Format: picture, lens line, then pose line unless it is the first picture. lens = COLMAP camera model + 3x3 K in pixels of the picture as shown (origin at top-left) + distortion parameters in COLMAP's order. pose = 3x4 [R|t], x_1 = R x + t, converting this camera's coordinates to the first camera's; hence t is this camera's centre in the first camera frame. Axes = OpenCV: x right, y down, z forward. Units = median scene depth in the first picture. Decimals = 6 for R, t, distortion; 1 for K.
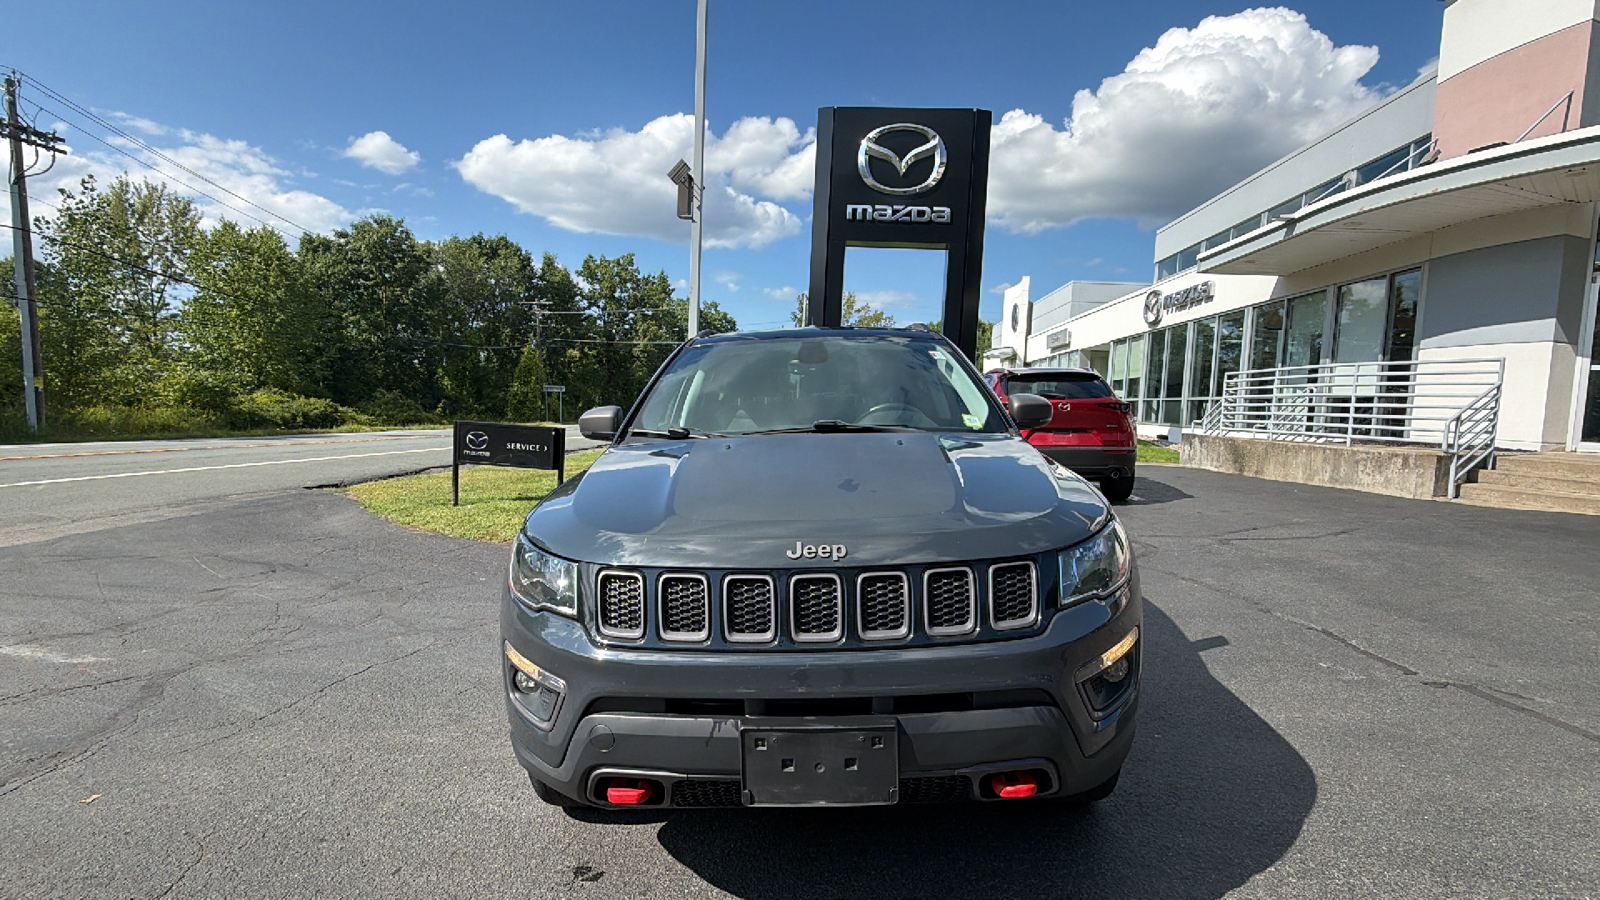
lens RADIAL K [[730.7, 0, 794.4], [0, 730.7, 455.8], [0, 0, 1]] dist [-0.012572, 0.003573]
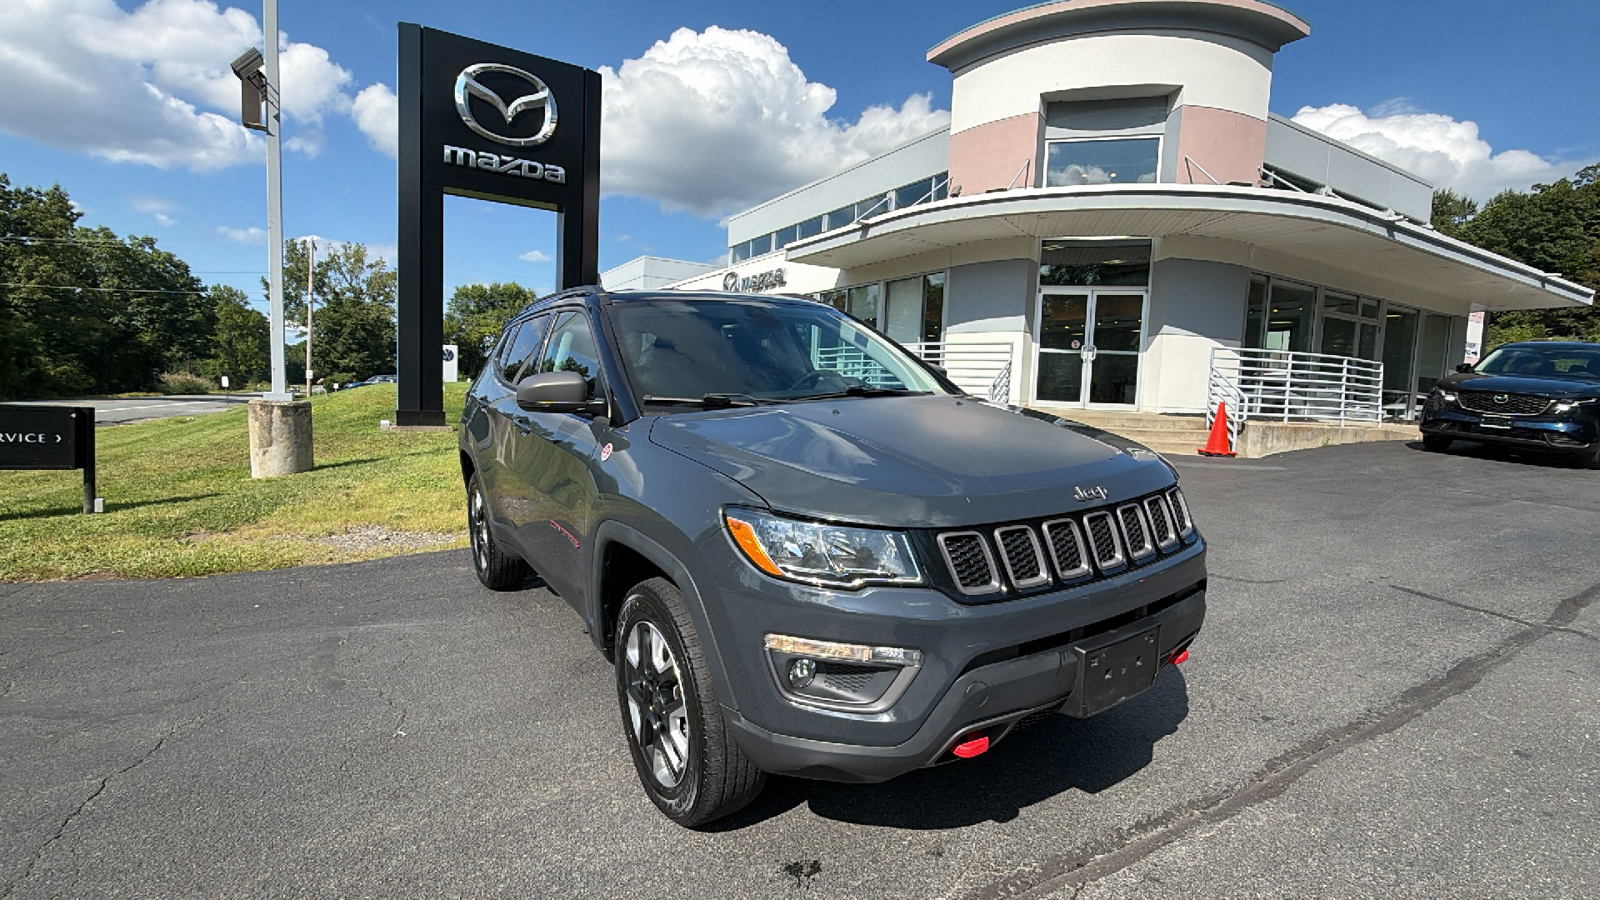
lens RADIAL K [[730.7, 0, 810.2], [0, 730.7, 453.1], [0, 0, 1]] dist [-0.012572, 0.003573]
pose [[0.807384, -0.060712, 0.586894, -0.104429], [0.040287, 0.998043, 0.047822, -0.000537], [-0.588649, -0.014966, 0.808250, 0.033296]]
